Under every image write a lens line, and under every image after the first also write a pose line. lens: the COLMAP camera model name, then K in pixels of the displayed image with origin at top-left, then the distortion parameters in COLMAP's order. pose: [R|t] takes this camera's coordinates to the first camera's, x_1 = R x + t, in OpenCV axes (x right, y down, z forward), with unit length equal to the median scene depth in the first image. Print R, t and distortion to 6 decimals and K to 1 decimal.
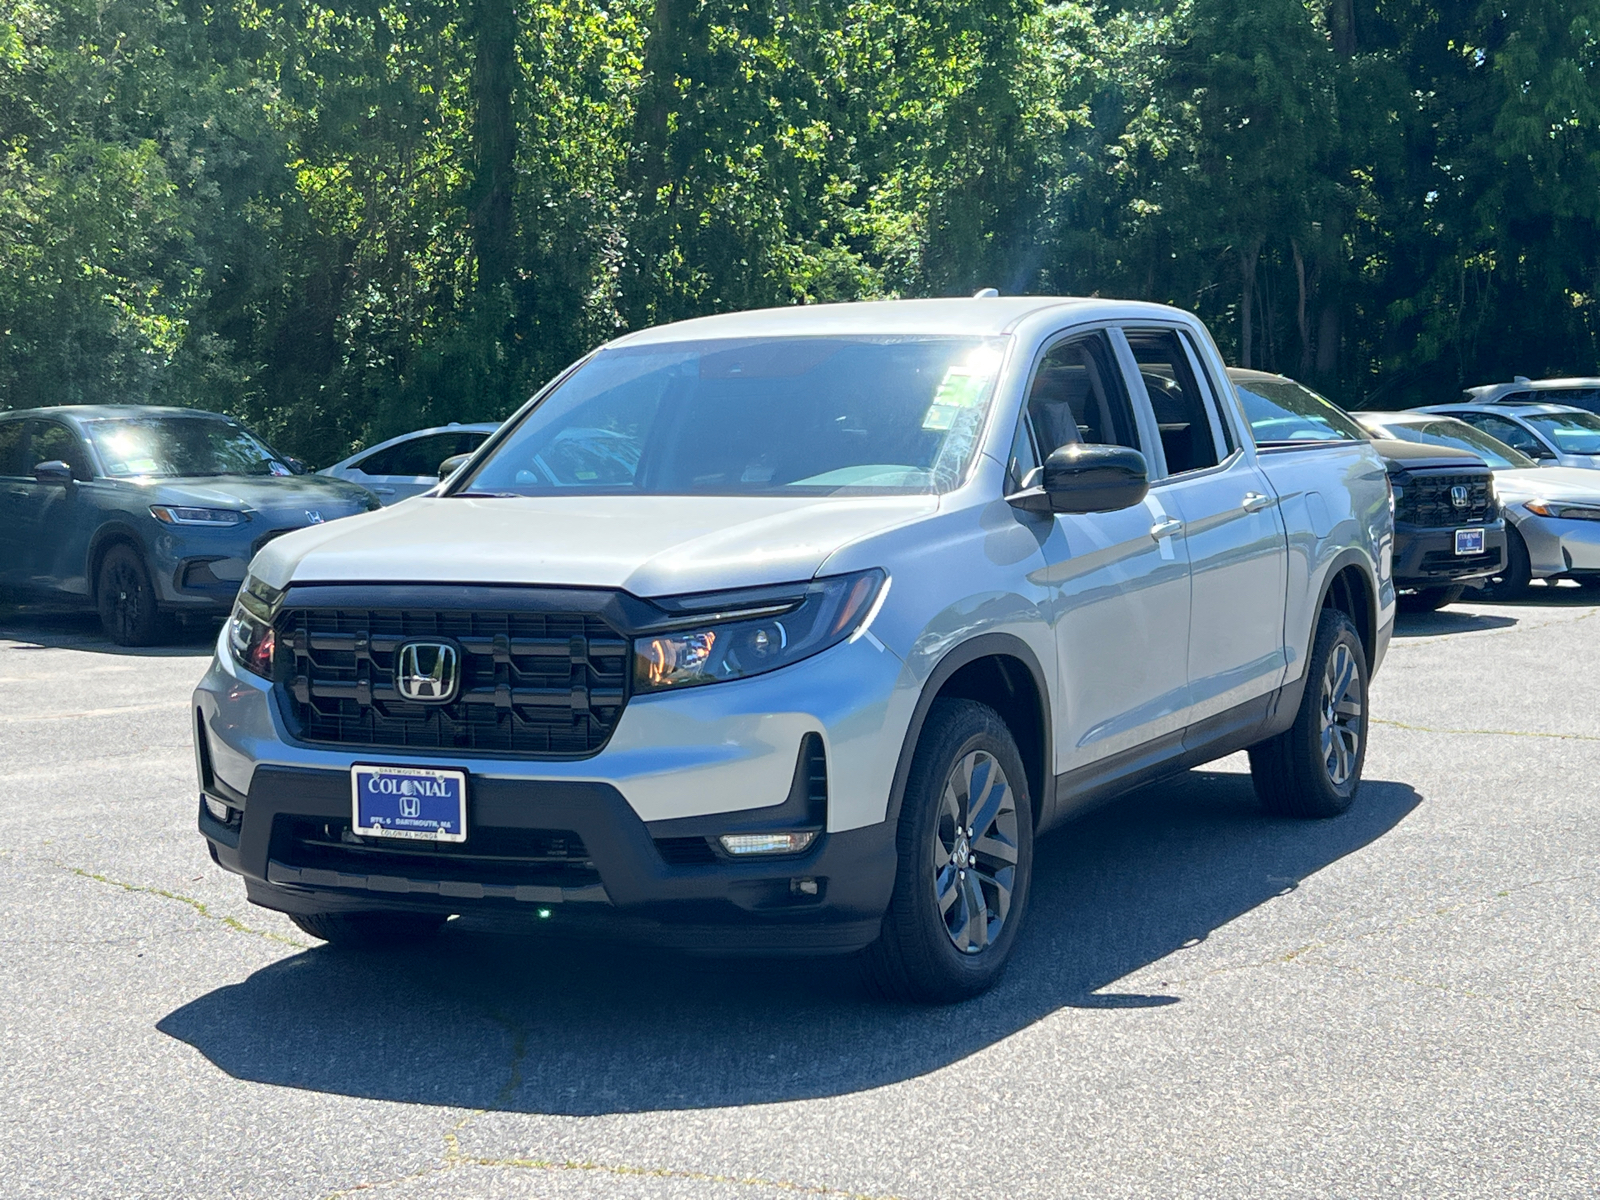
lens RADIAL K [[2536.9, 0, 769.7], [0, 2536.9, 636.2], [0, 0, 1]] dist [0.157469, -0.654932]
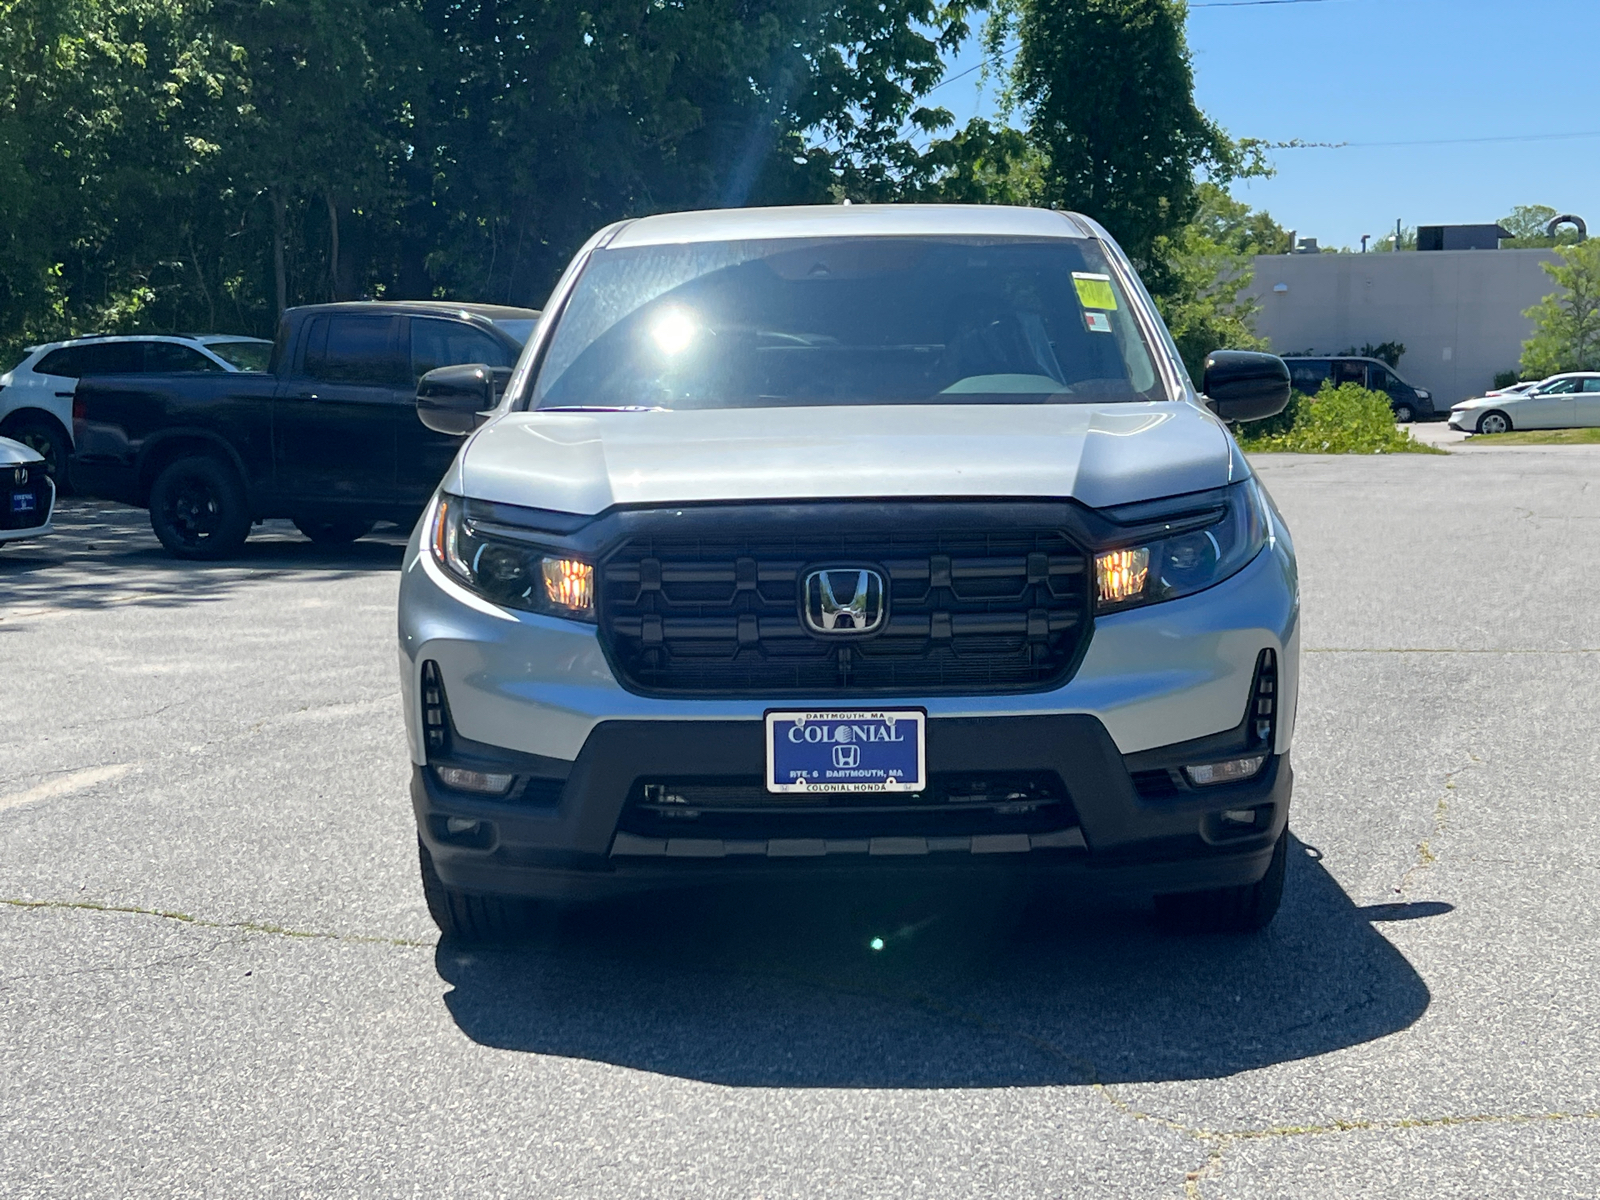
lens RADIAL K [[2536.9, 0, 769.7], [0, 2536.9, 636.2], [0, 0, 1]] dist [0.157469, -0.654932]
pose [[0.894574, -0.041954, 0.444946, -0.549284], [0.035029, 0.999103, 0.023780, 0.004471], [-0.445544, -0.005687, 0.895242, 0.233849]]
